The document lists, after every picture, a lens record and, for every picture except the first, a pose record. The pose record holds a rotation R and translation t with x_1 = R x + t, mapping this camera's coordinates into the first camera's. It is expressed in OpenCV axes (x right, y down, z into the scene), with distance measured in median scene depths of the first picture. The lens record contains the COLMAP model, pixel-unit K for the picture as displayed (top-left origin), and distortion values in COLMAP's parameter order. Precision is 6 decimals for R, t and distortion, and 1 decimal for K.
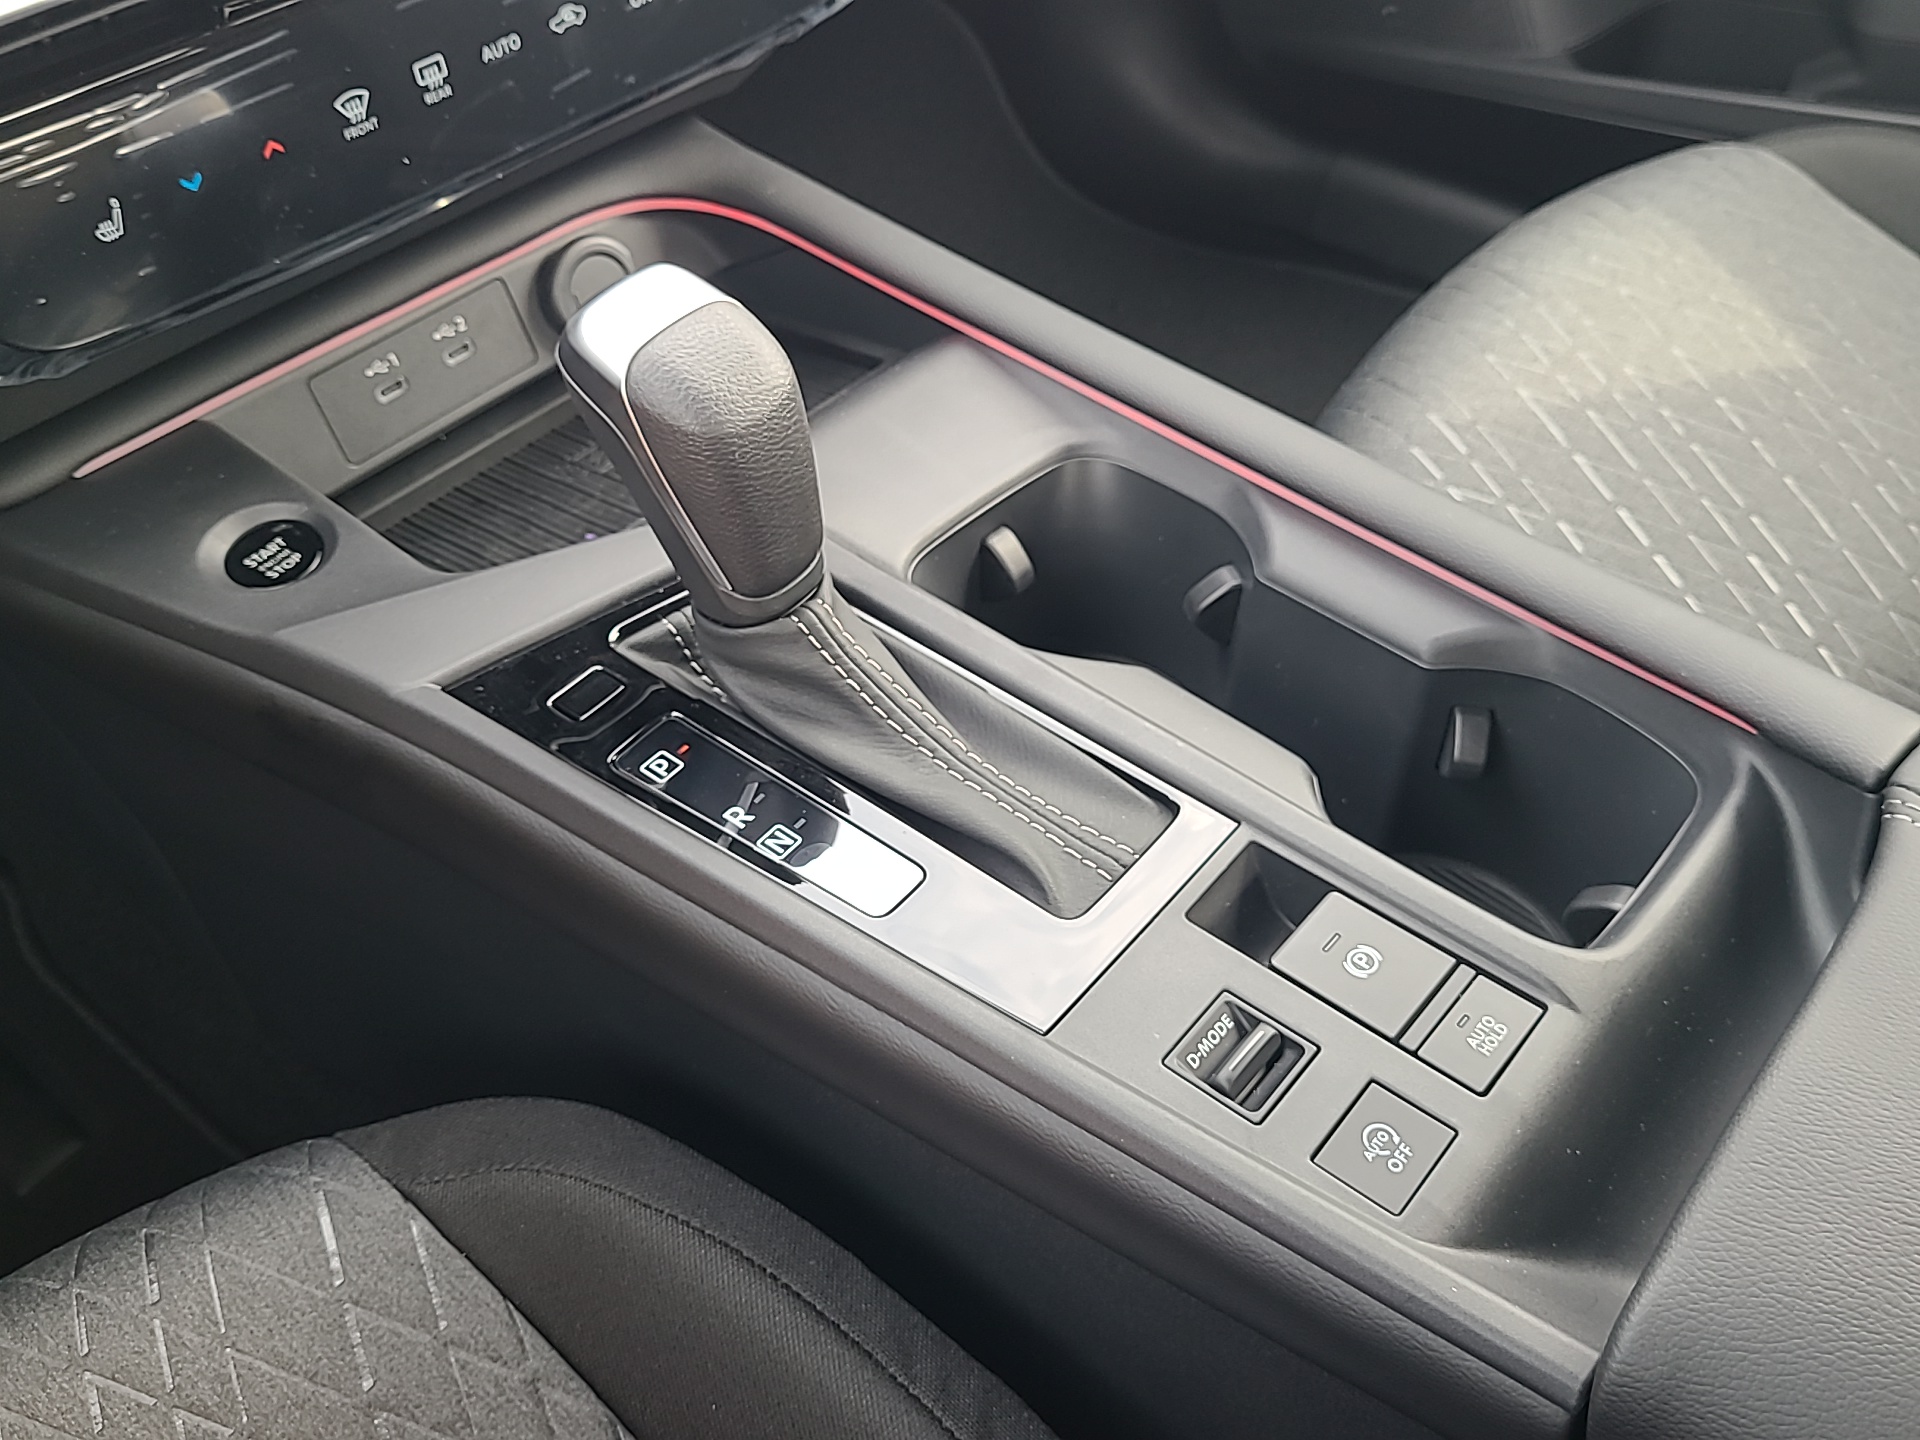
lens RADIAL K [[1843.0, 0, 960.0], [0, 1843.0, 720.0], [0, 0, 1]] dist [0.011745, 0.006671]
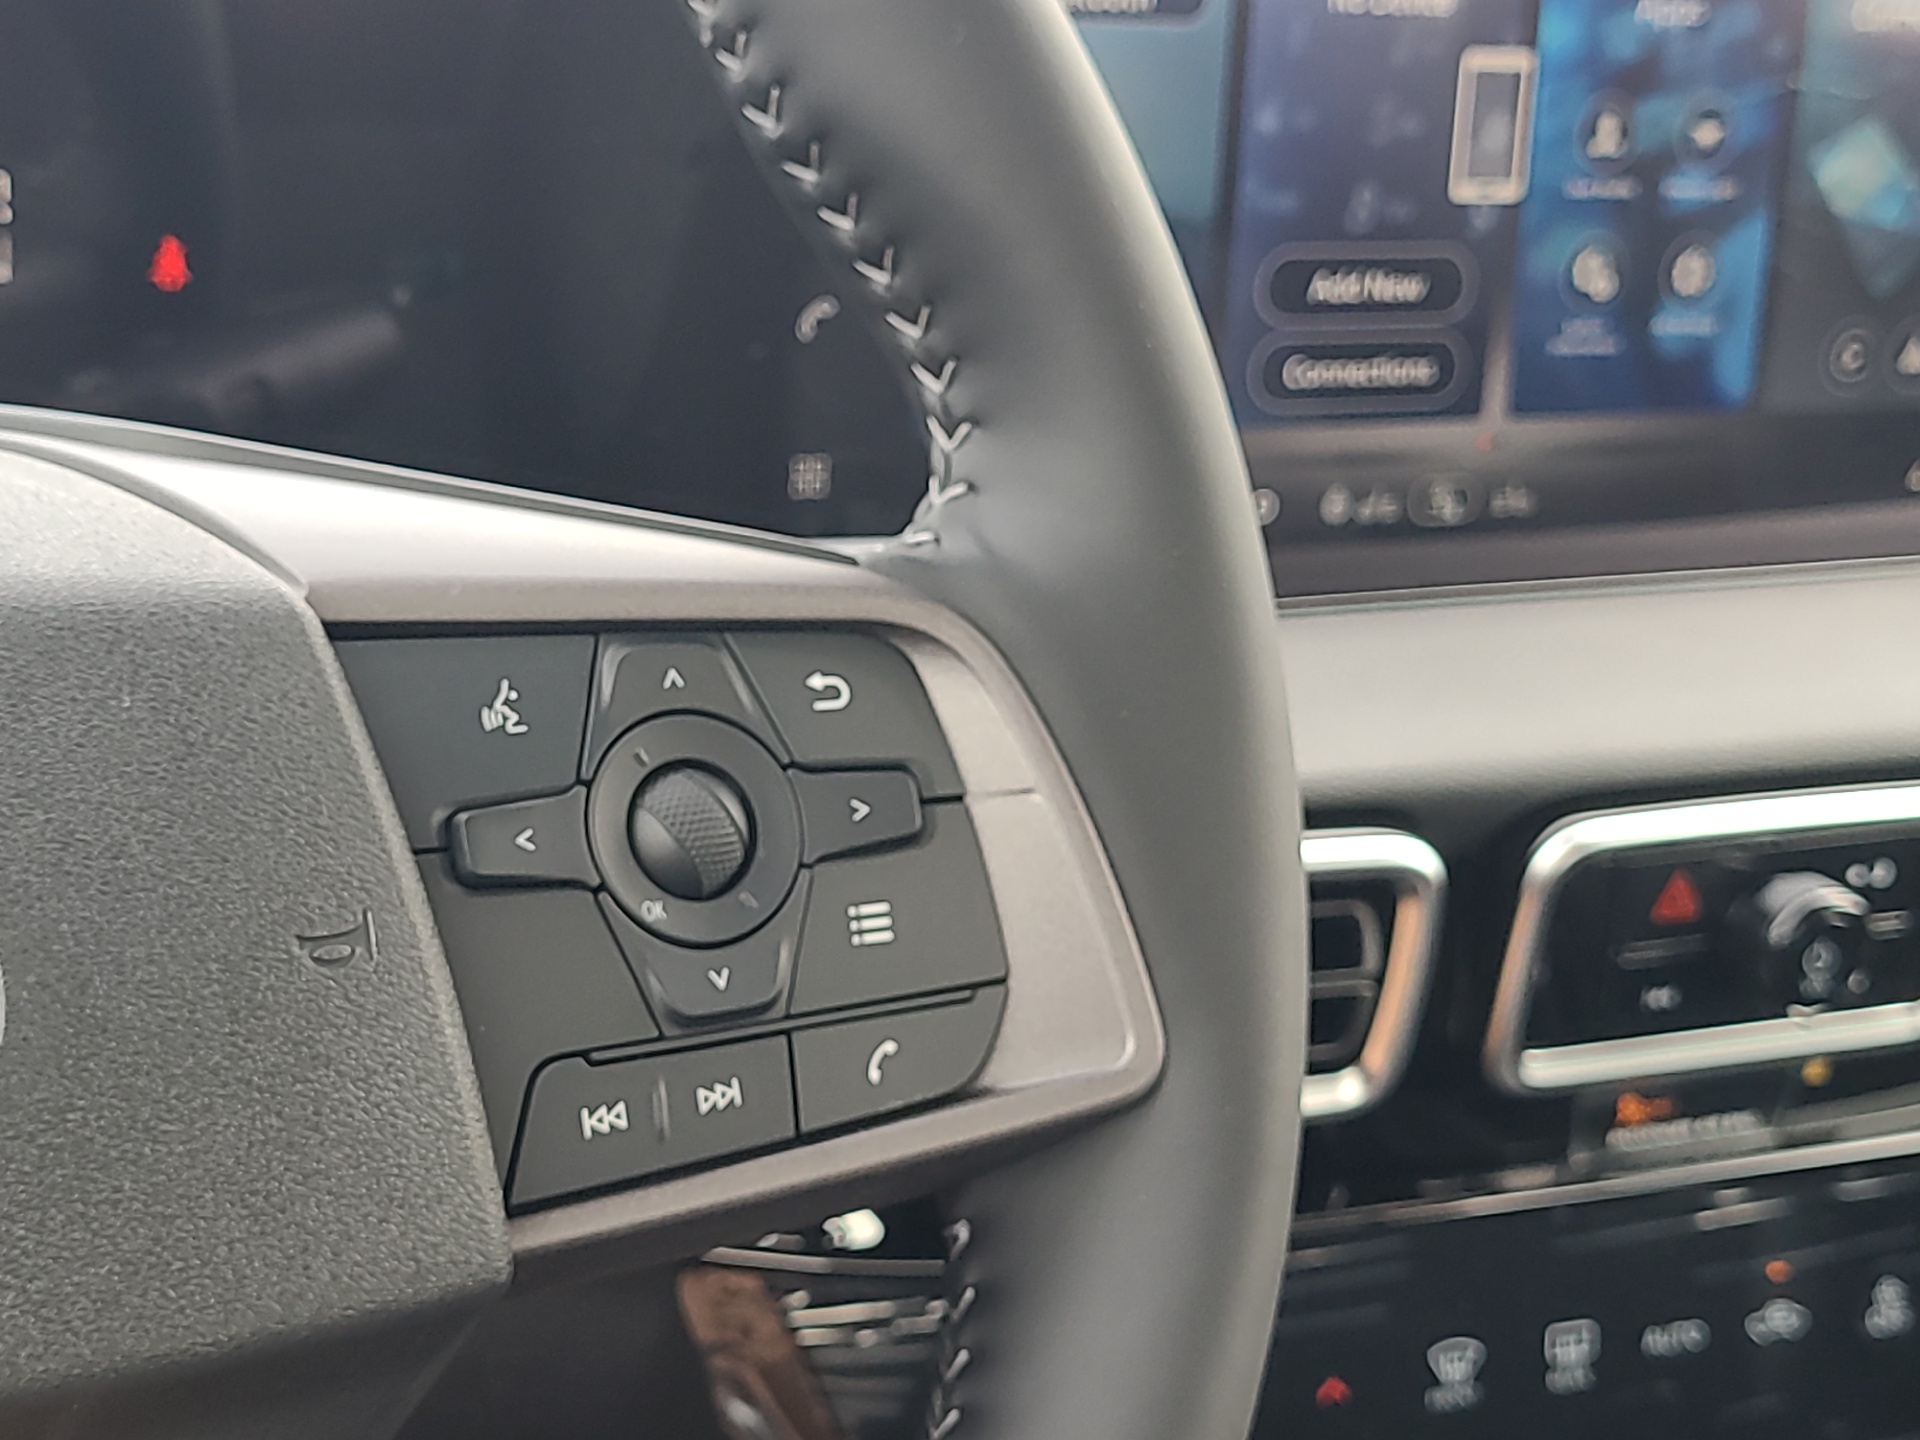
lens RADIAL K [[3521.5, 0, 960.0], [0, 3521.5, 720.0], [0, 0, 1]] dist [0.065514, 0.143992]
pose [[0.931348, 0.187052, -0.312412, -0.139611], [-0.321503, 0.825235, -0.464352, 0.126120], [0.170956, 0.532915, 0.828719, -0.210679]]
